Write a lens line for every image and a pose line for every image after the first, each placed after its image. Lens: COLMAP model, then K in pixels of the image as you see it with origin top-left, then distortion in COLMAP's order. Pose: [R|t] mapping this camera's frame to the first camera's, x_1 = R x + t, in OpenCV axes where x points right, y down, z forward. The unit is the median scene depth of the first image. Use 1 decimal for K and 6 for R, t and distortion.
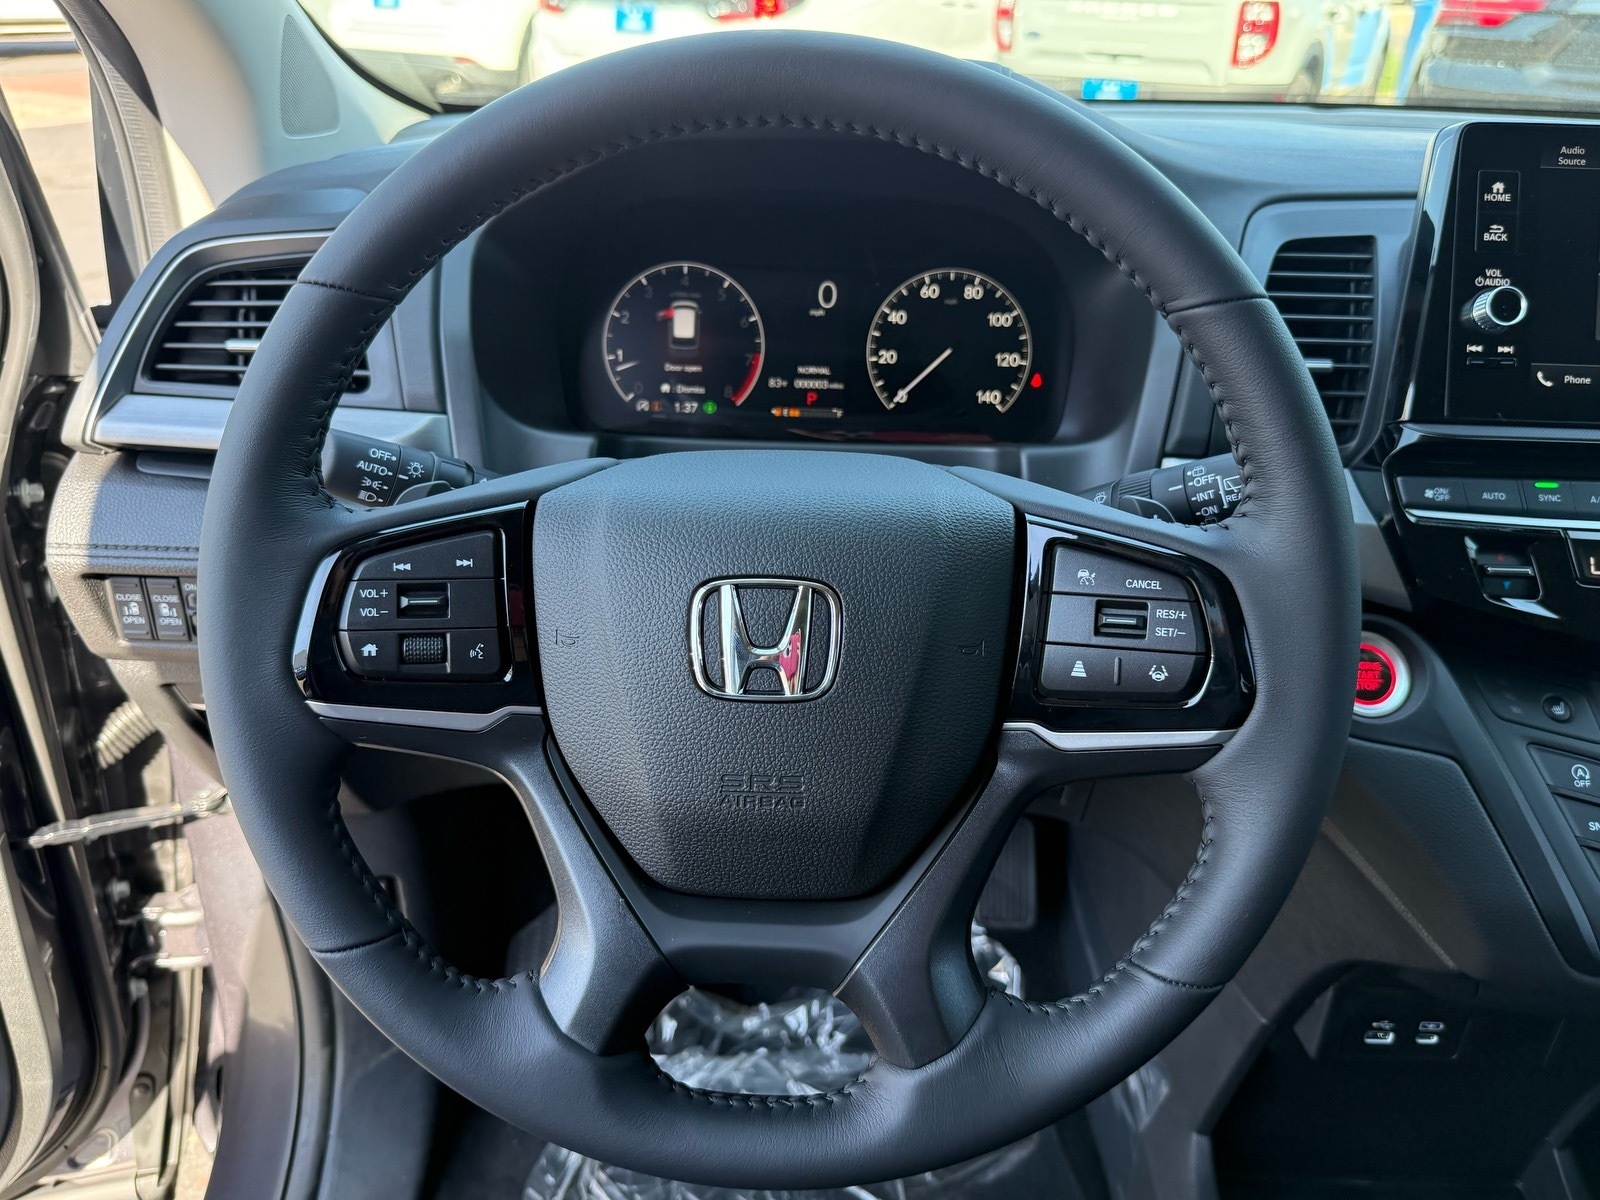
lens RADIAL K [[1237.1, 0, 800.0], [0, 1237.1, 600.0], [0, 0, 1]] dist [0.121049, -0.220475]
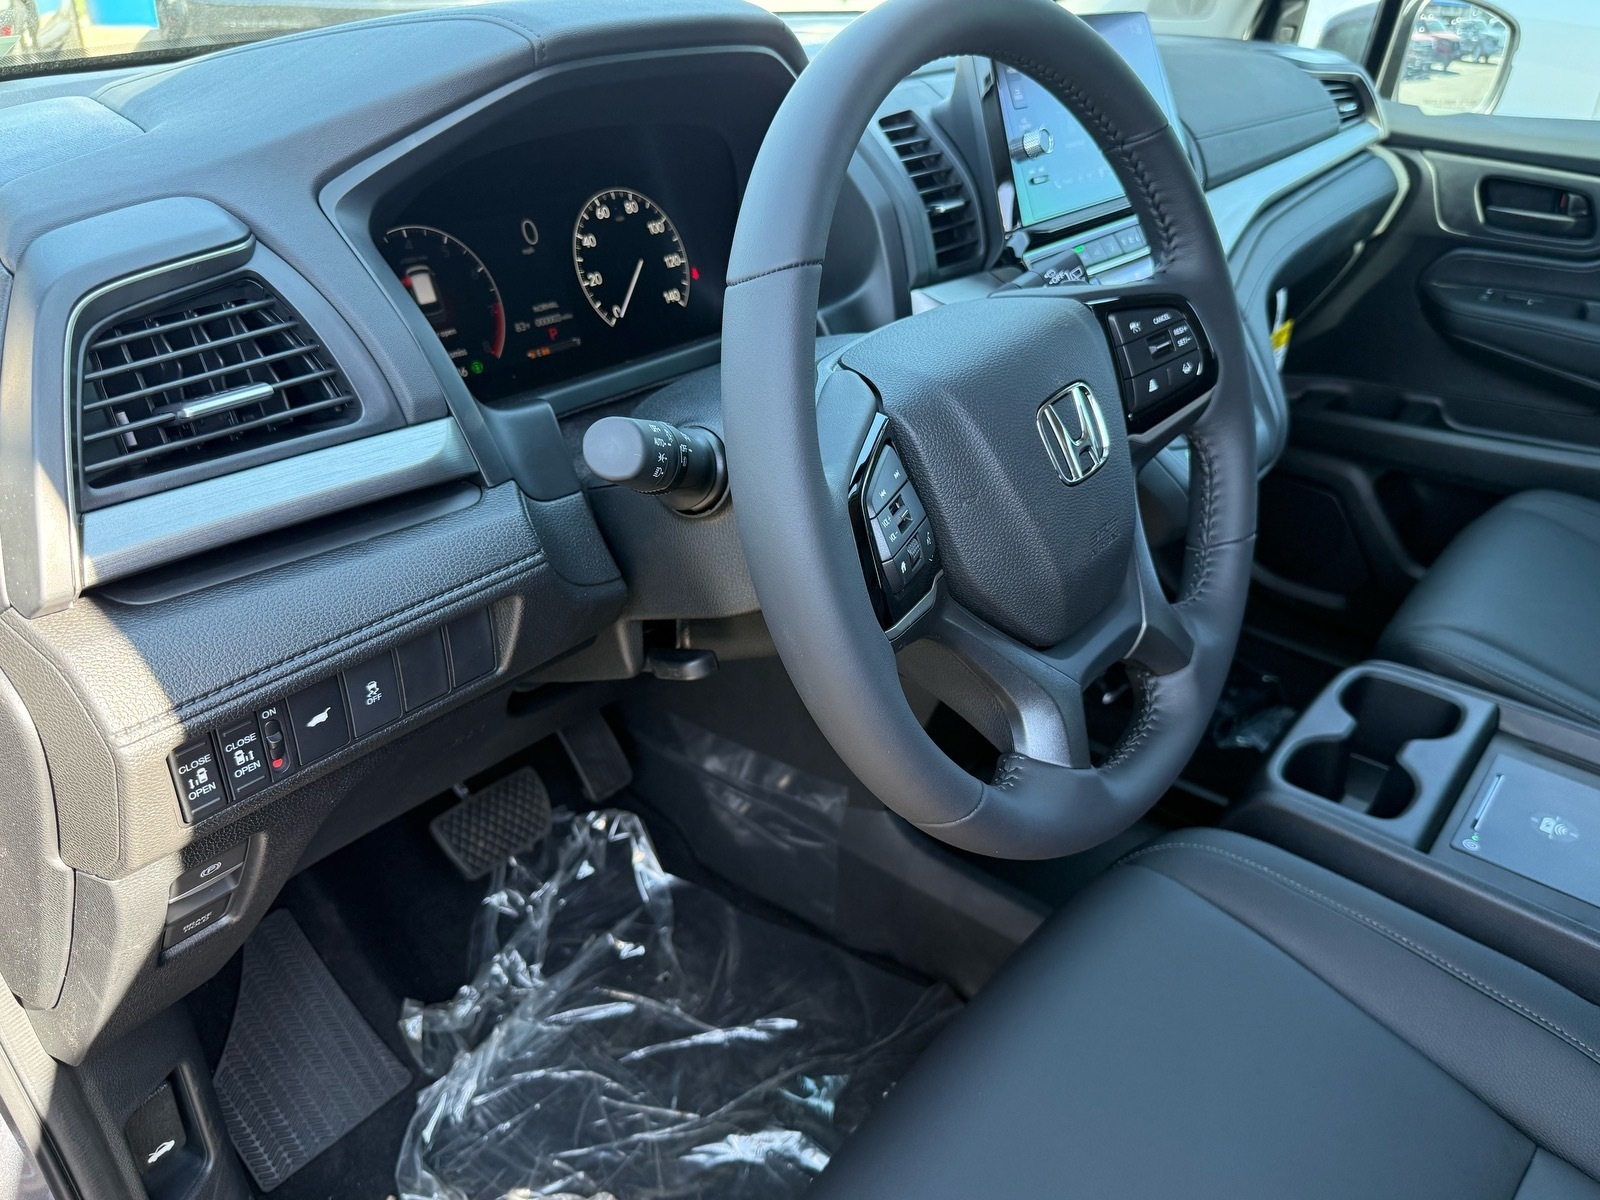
lens RADIAL K [[1237.1, 0, 800.0], [0, 1237.1, 600.0], [0, 0, 1]] dist [0.121049, -0.220475]
pose [[0.595610, -0.385093, 0.704948, -1.181623], [0.340011, 0.915962, 0.213090, -0.190483], [-0.727765, 0.112771, 0.676492, 0.295216]]
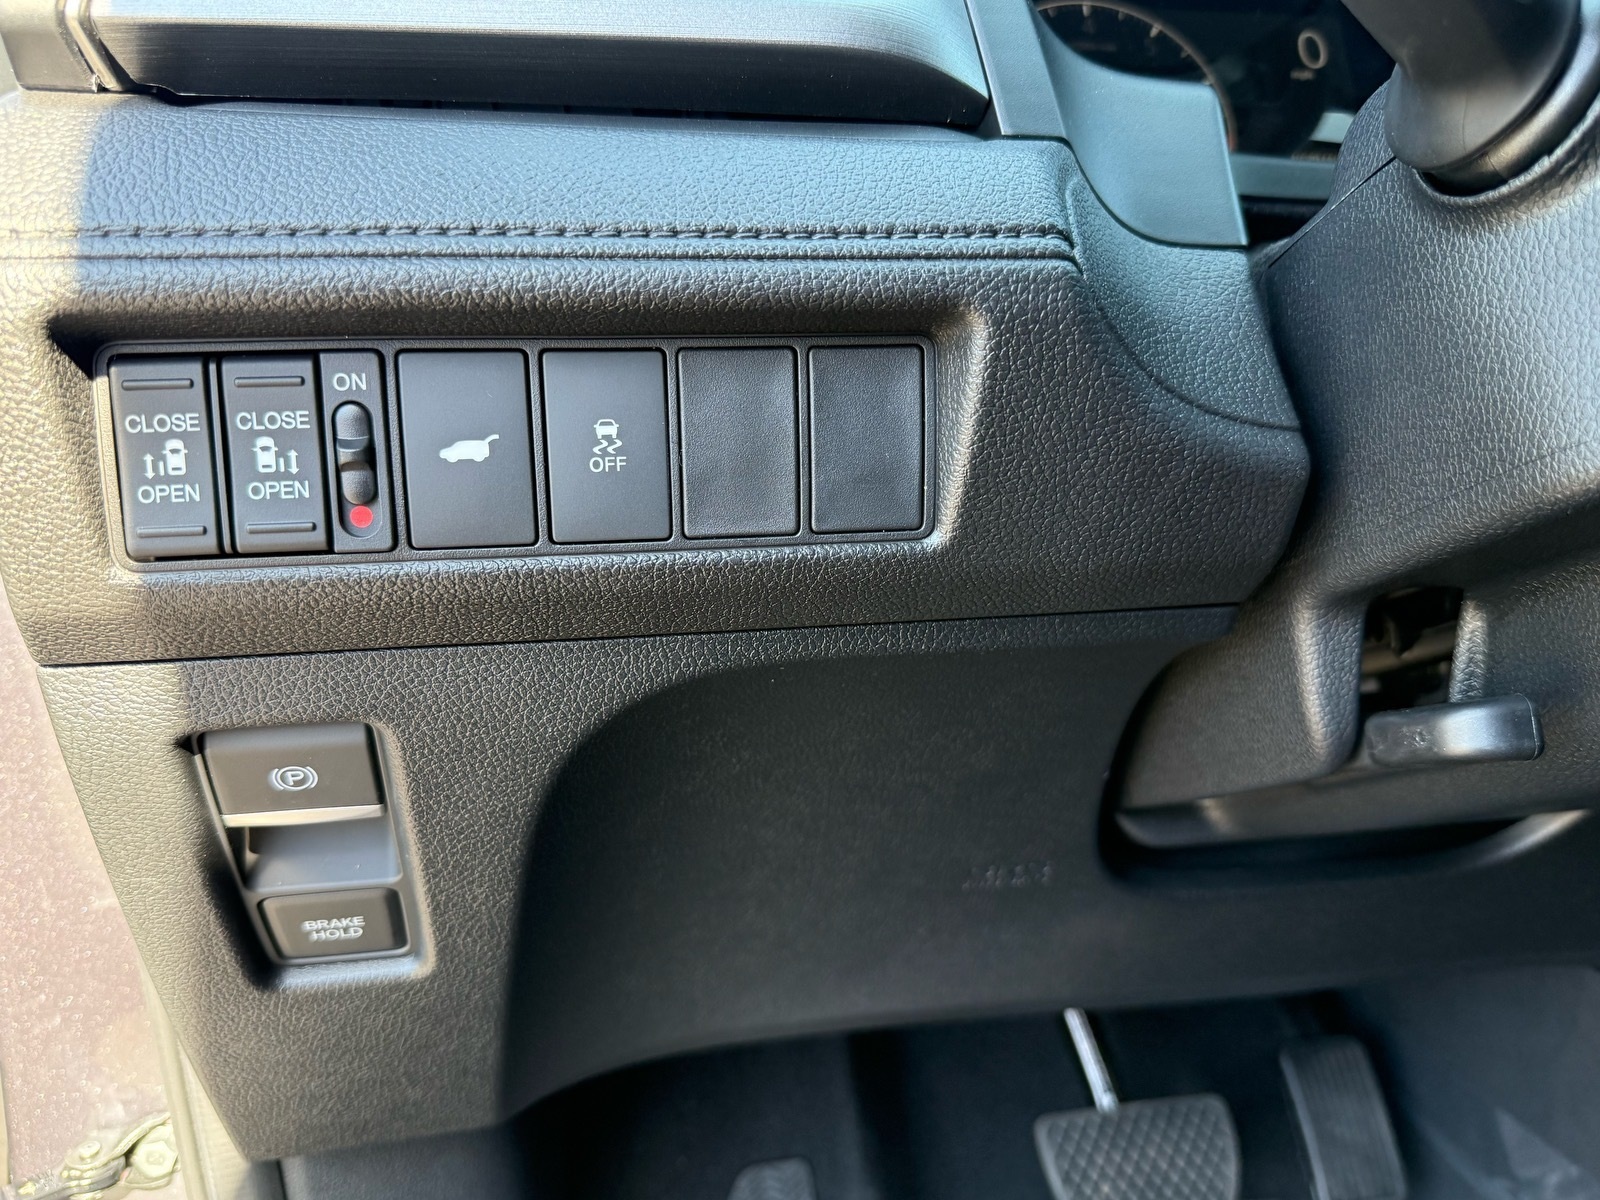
lens RADIAL K [[1273.2, 0, 800.0], [0, 1273.2, 600.0], [0, 0, 1]] dist [-0.004429, -0.013378]
pose [[0.973245, -0.068947, 0.219183, -0.637961], [0.125273, 0.958893, -0.254620, 0.232953], [-0.192618, 0.275266, 0.941874, 0.926566]]
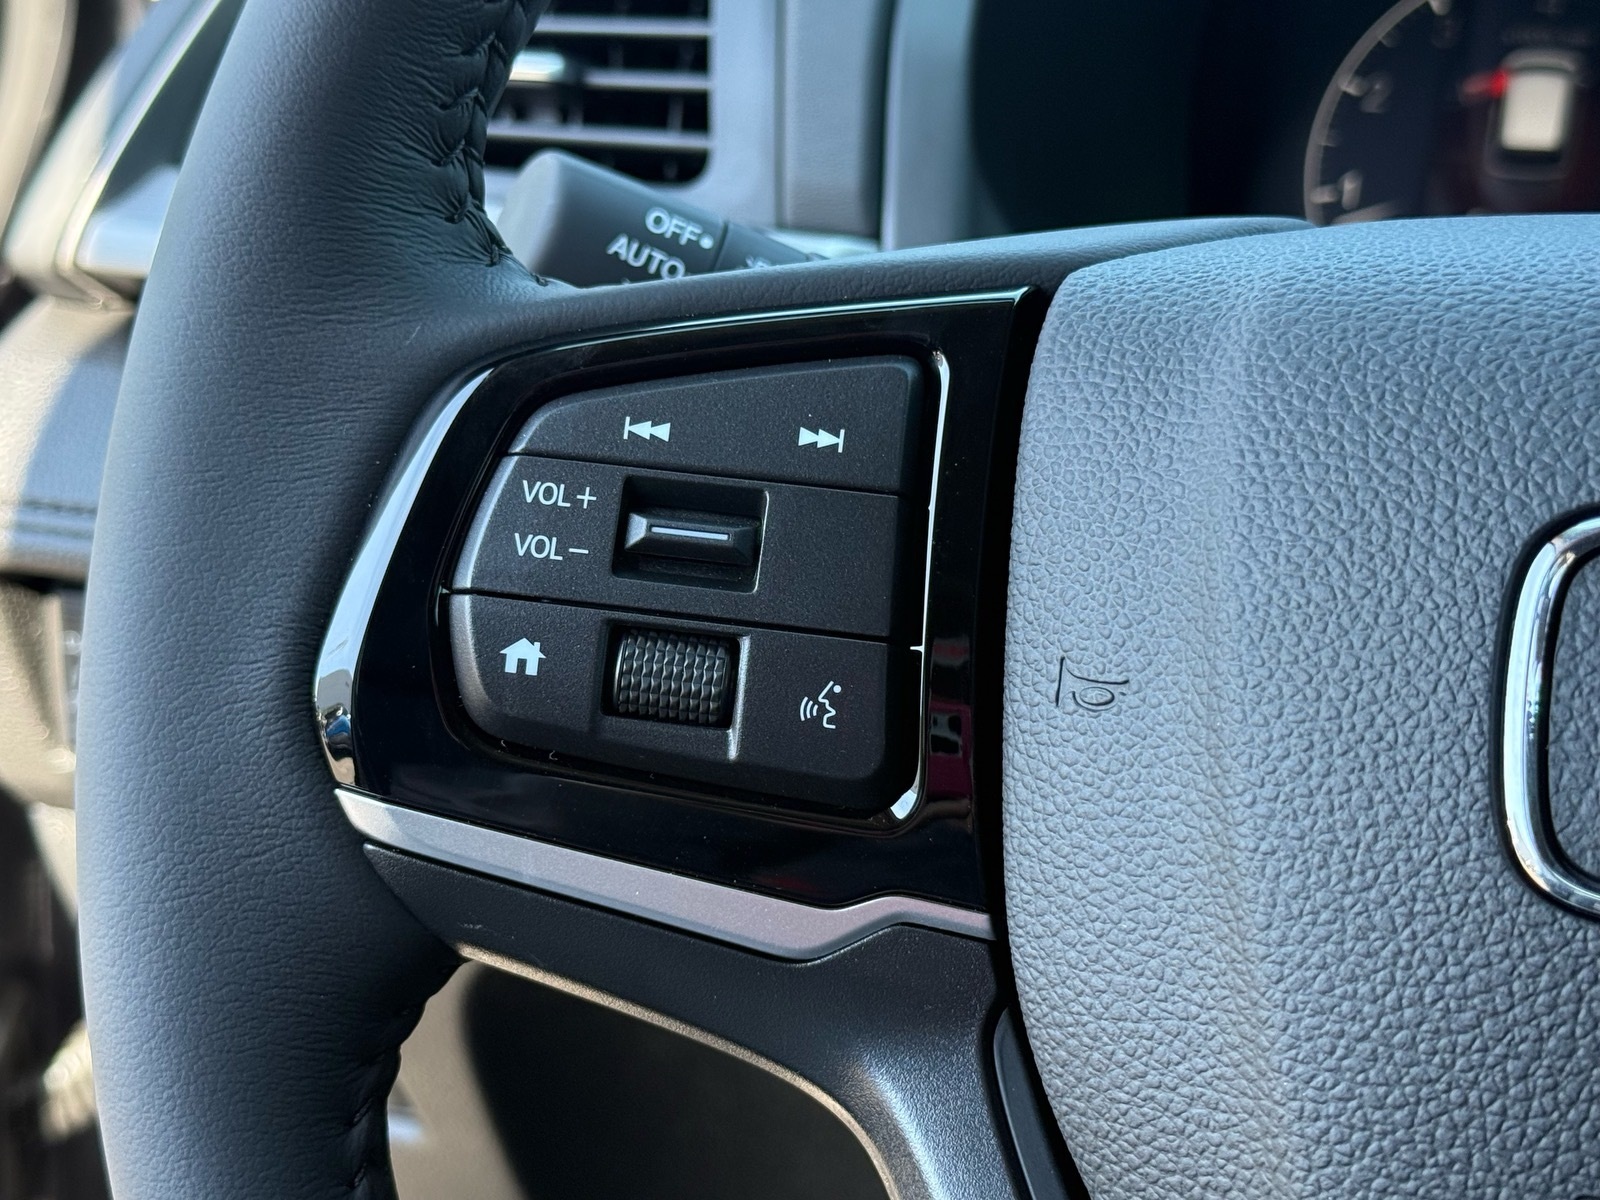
lens RADIAL K [[2733.6, 0, 800.0], [0, 2733.6, 600.0], [0, 0, 1]] dist [0.220154, -0.553598]
pose [[0.942428, 0.086495, -0.323028, -0.033418], [-0.137562, 0.980729, -0.138733, 0.113959], [0.304804, 0.175183, 0.936165, 0.314786]]
